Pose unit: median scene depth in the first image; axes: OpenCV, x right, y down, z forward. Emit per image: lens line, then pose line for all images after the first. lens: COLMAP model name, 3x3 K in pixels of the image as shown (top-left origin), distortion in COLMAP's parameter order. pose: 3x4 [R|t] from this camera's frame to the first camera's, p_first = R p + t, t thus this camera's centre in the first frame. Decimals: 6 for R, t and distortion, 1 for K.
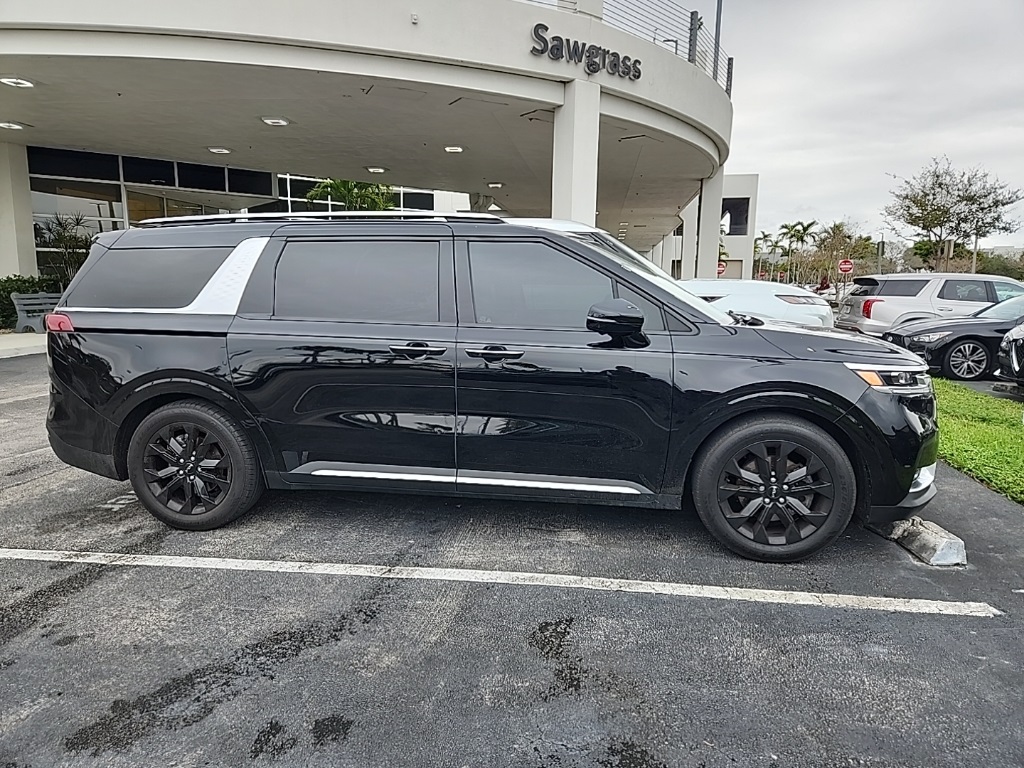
lens RADIAL K [[689.4, 0, 522.9], [0, 689.4, 379.1], [0, 0, 1]] dist [0.075496, -0.062966]
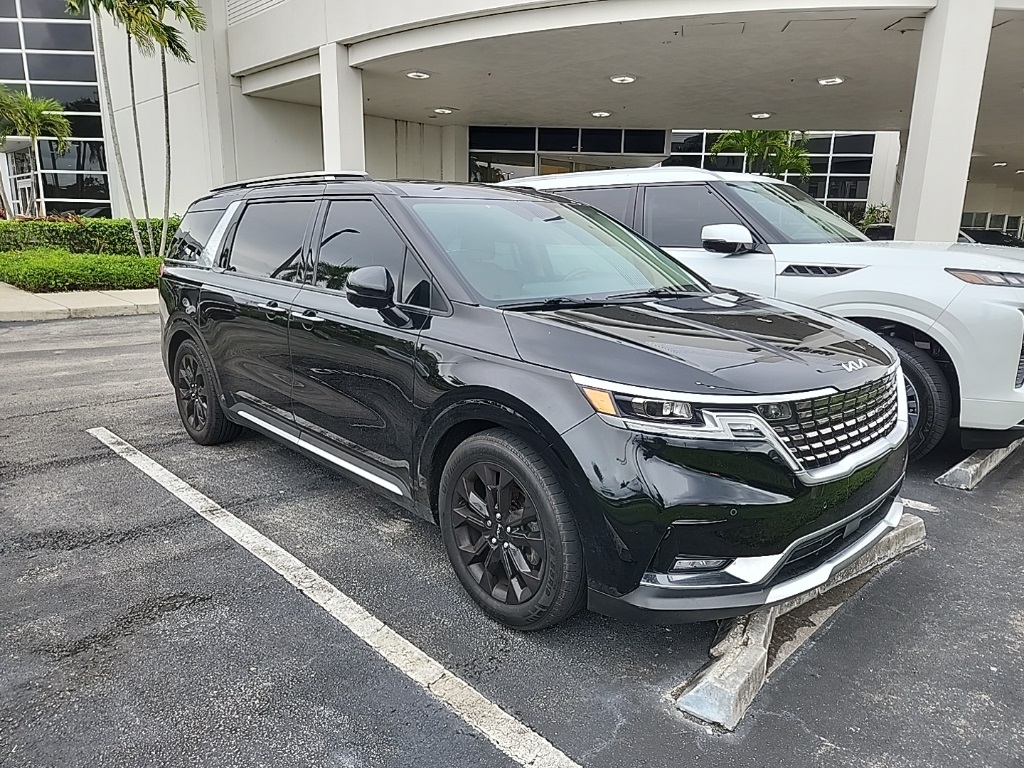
lens RADIAL K [[688.1, 0, 515.3], [0, 688.1, 391.9], [0, 0, 1]] dist [0.074270, -0.050881]
pose [[0.787063, 0.142750, -0.600129, 0.733944], [-0.096255, 0.989360, 0.109097, -0.065967], [0.609317, -0.028101, 0.792429, 0.383078]]
